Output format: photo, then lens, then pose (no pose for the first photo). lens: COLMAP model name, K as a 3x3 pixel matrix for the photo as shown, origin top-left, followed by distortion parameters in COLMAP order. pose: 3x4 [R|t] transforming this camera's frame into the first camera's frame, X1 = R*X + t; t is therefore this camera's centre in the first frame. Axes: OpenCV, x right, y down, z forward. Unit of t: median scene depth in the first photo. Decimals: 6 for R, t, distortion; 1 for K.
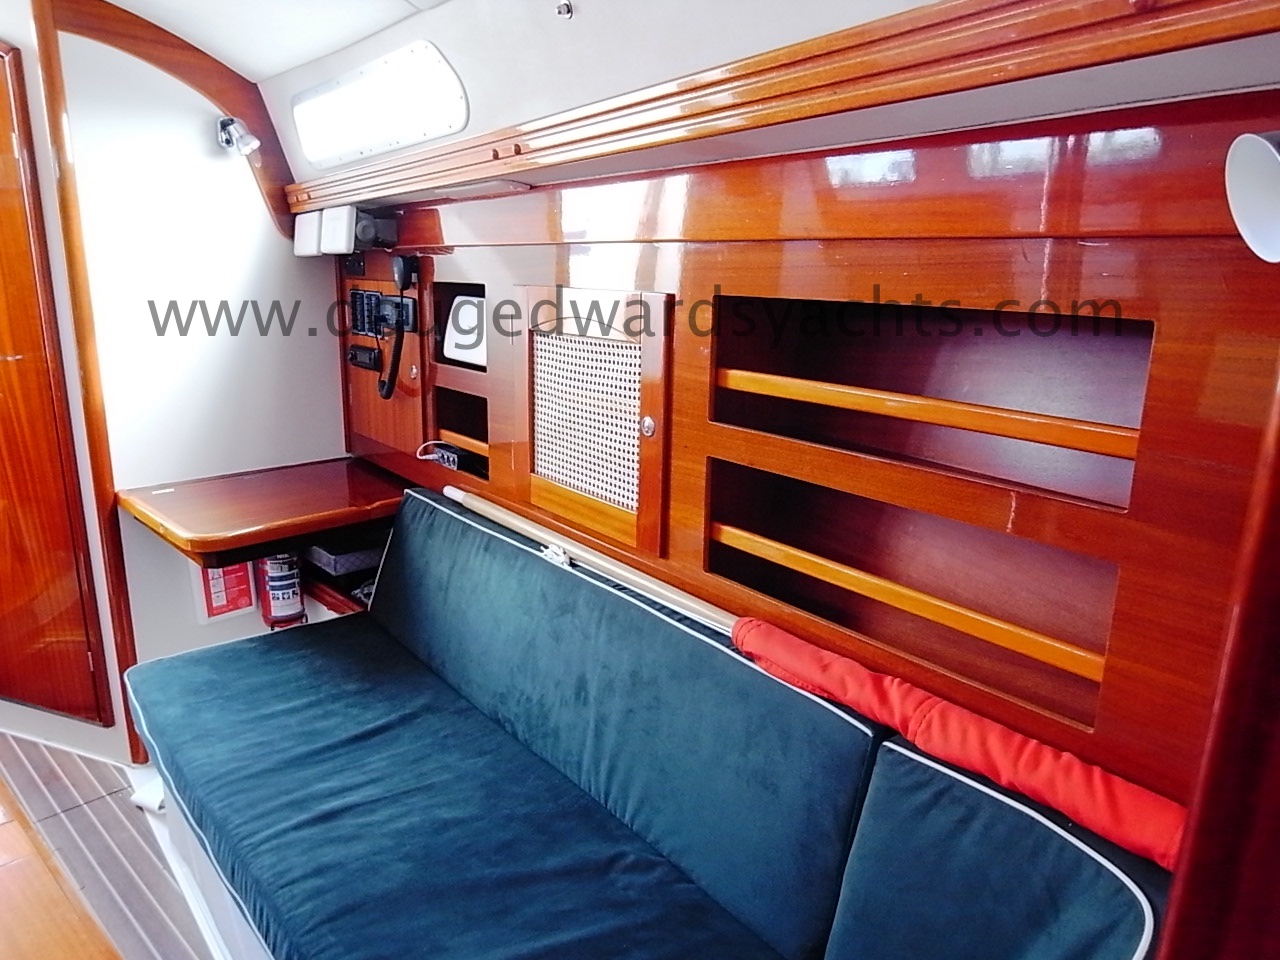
lens RADIAL K [[910.7, 0, 627.6], [0, 910.7, 486.6], [0, 0, 1]] dist [-0.065554, 0.052956]
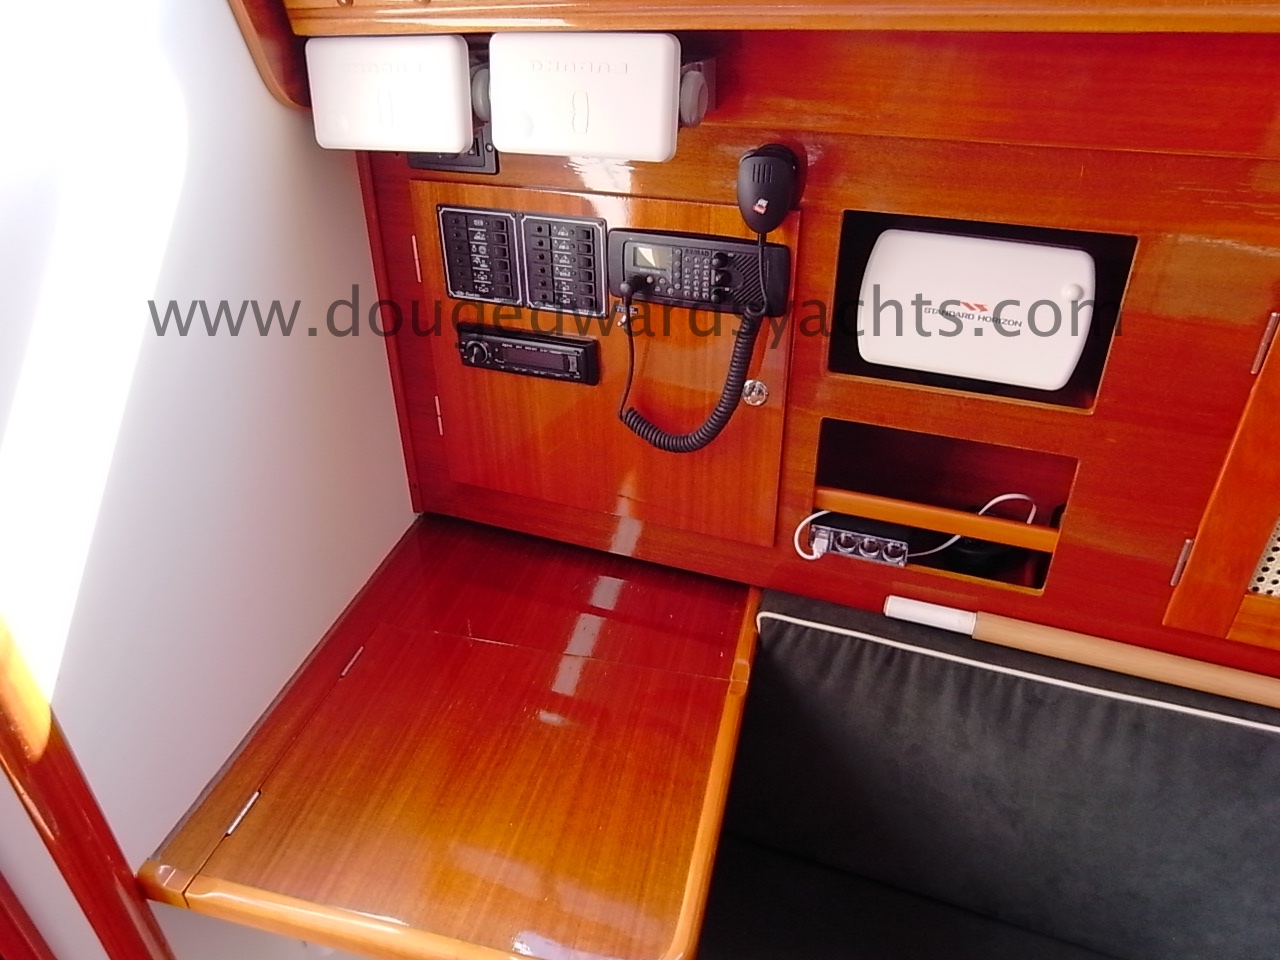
lens RADIAL K [[910.7, 0, 627.6], [0, 910.7, 486.6], [0, 0, 1]] dist [-0.065554, 0.052956]
pose [[0.850443, -0.299479, 0.432503, -0.527713], [0.163196, 0.931773, 0.324292, -0.252644], [-0.500114, -0.205209, 0.841294, 0.636531]]
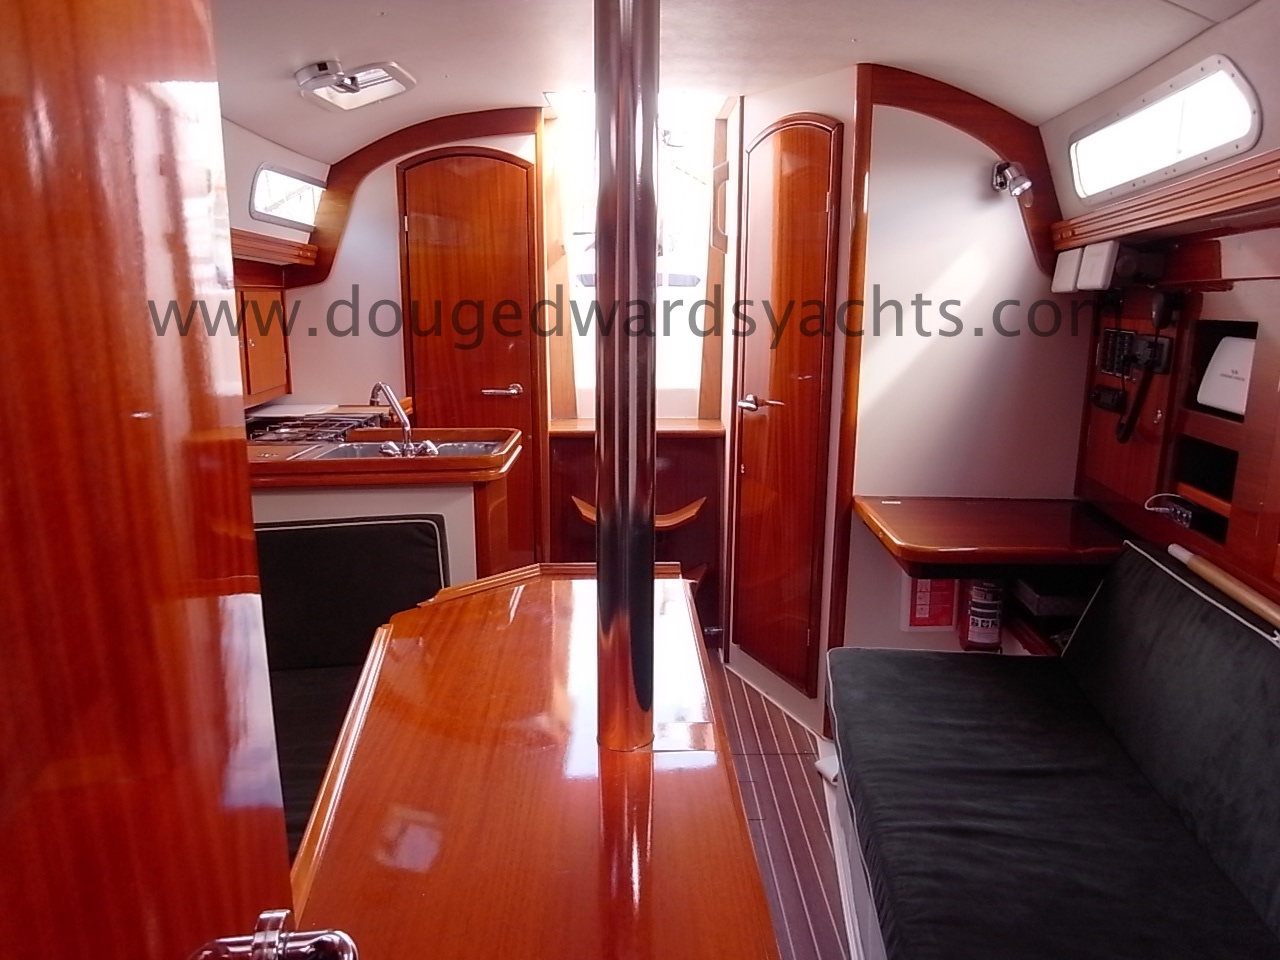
lens RADIAL K [[910.7, 0, 627.6], [0, 910.7, 486.6], [0, 0, 1]] dist [-0.065554, 0.052956]
pose [[0.693272, 0.139118, -0.707121, 0.046177], [-0.170798, 0.984954, 0.026326, 0.012525], [0.700145, 0.102523, 0.706602, -0.017775]]
